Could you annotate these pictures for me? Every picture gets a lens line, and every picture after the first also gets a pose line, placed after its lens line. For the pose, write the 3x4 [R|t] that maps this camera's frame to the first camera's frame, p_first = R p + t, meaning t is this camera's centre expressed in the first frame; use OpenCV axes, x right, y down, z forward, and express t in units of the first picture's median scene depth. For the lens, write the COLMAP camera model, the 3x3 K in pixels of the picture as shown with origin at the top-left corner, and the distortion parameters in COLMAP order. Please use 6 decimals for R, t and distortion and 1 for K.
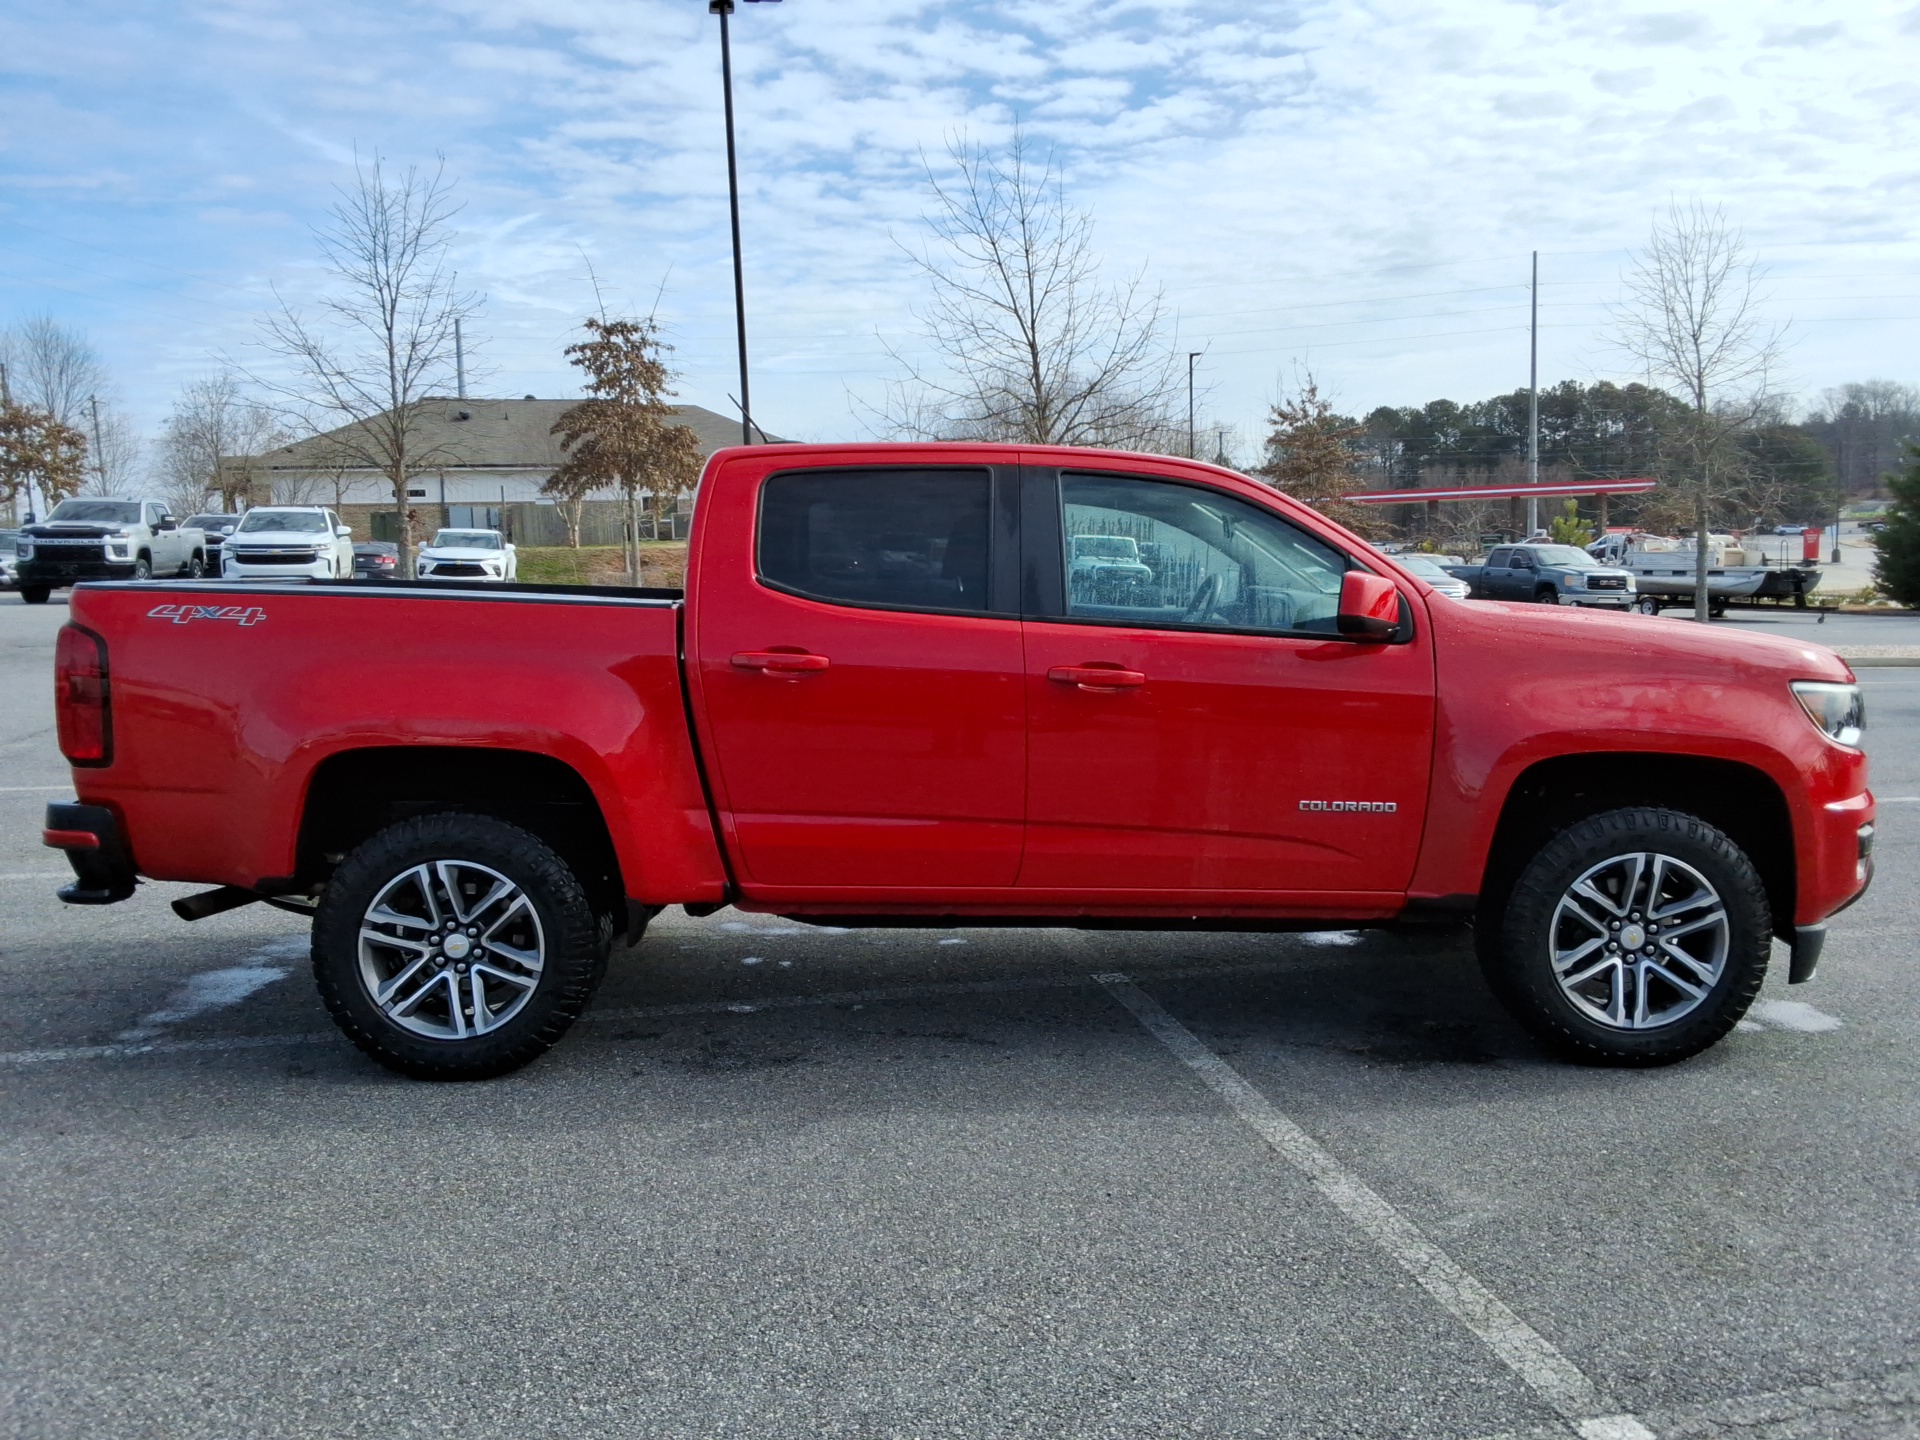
lens RADIAL K [[1565.3, 0, 953.6], [0, 1565.3, 713.2], [0, 0, 1]] dist [0.016313, -0.037246]
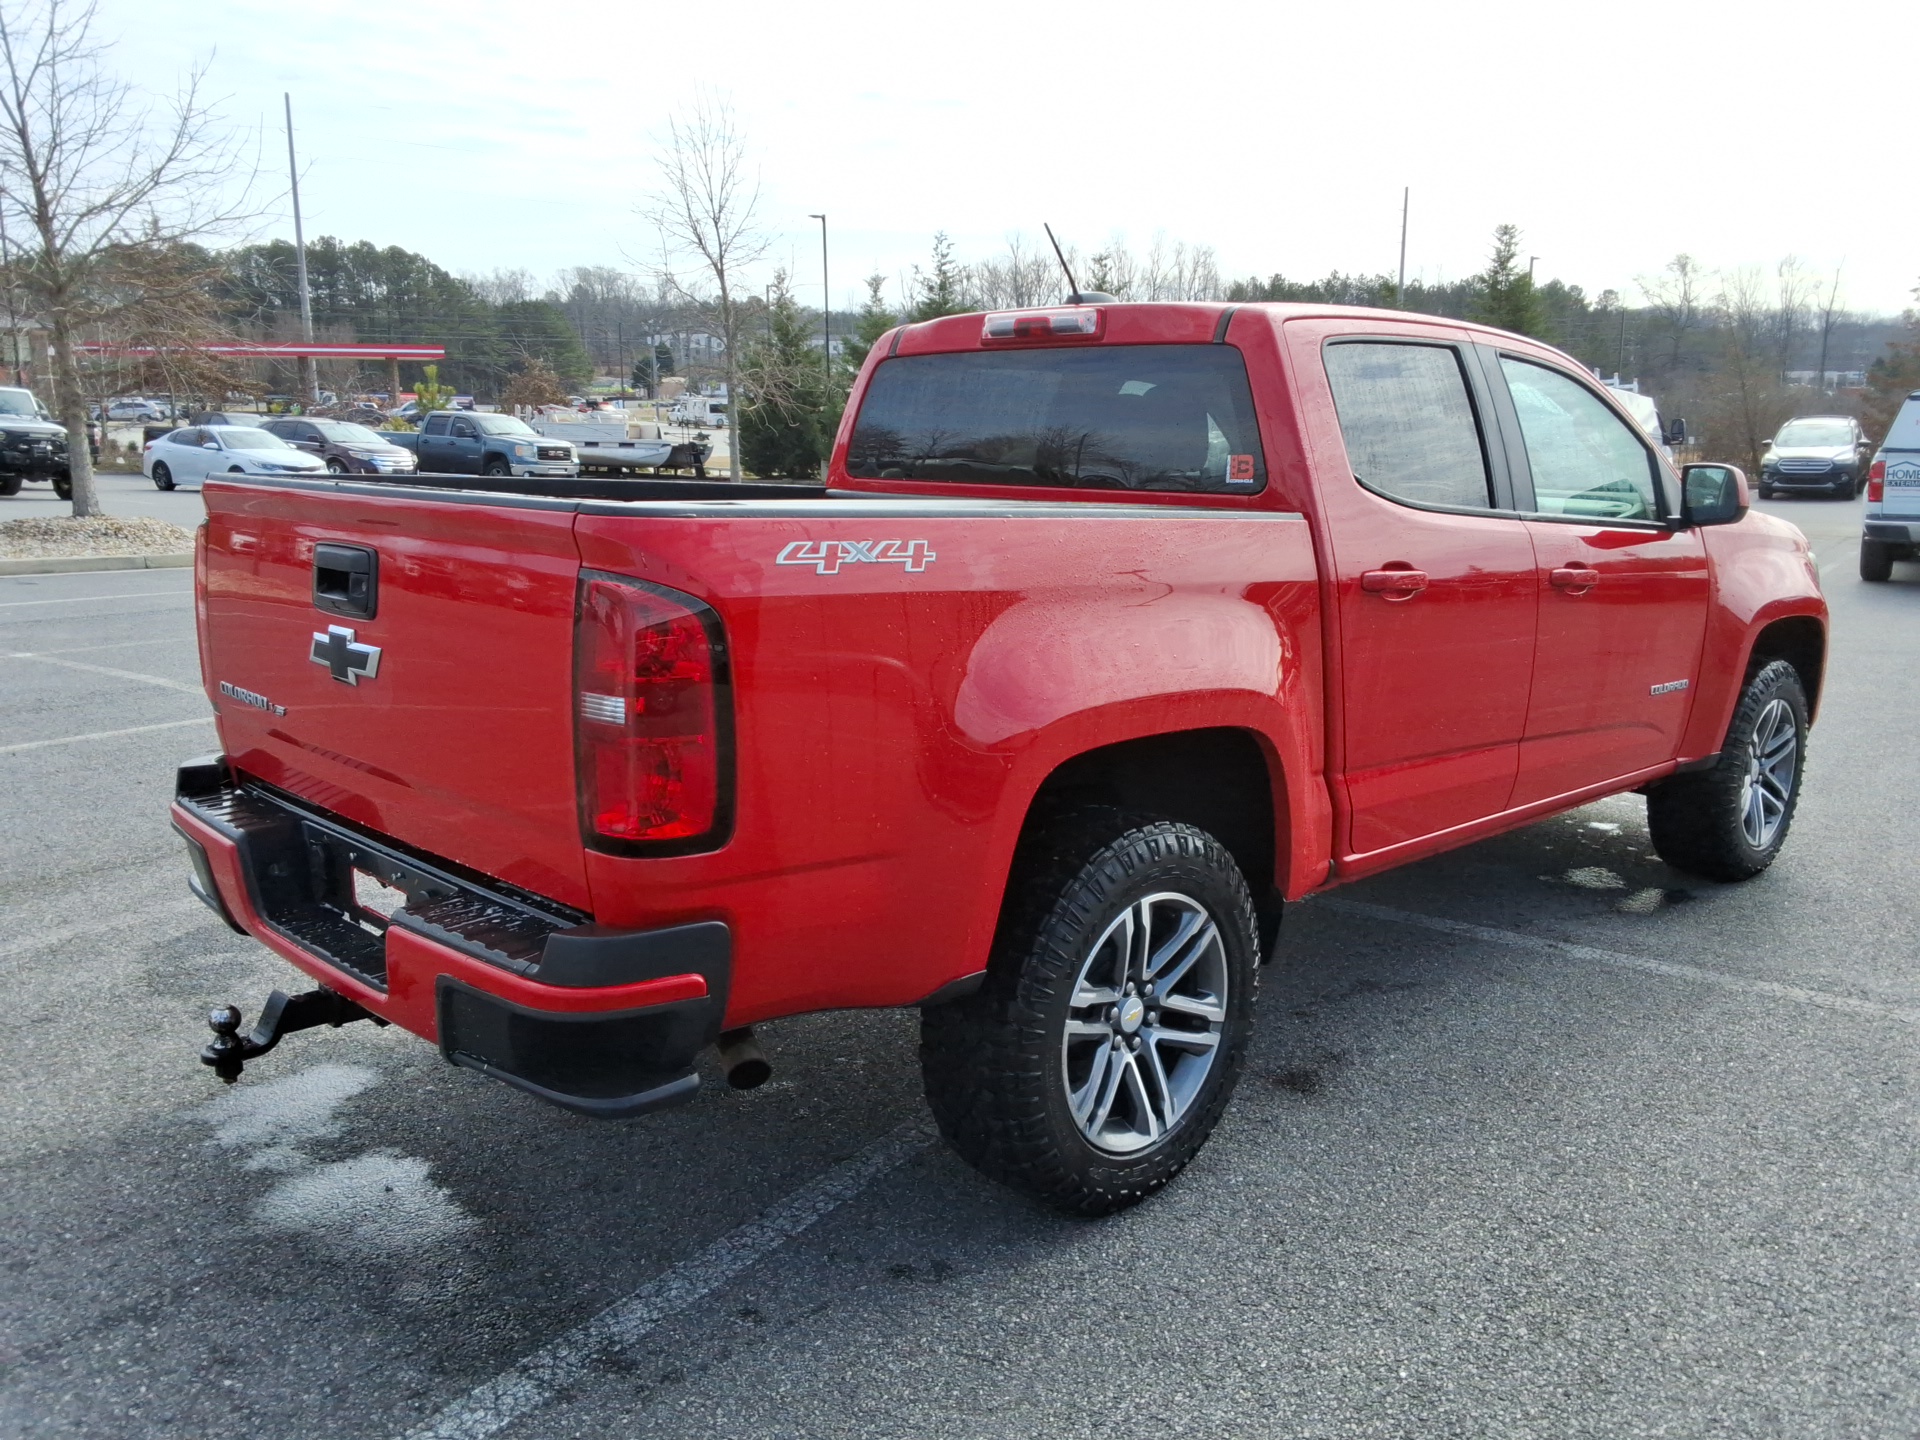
lens RADIAL K [[1565.3, 0, 965.2], [0, 1565.3, 719.9], [0, 0, 1]] dist [0.016313, -0.037246]
pose [[0.704779, -0.108646, 0.701058, -0.119862], [0.045318, 0.993080, 0.108344, -0.008876], [-0.707978, -0.044588, 0.704825, 0.079339]]
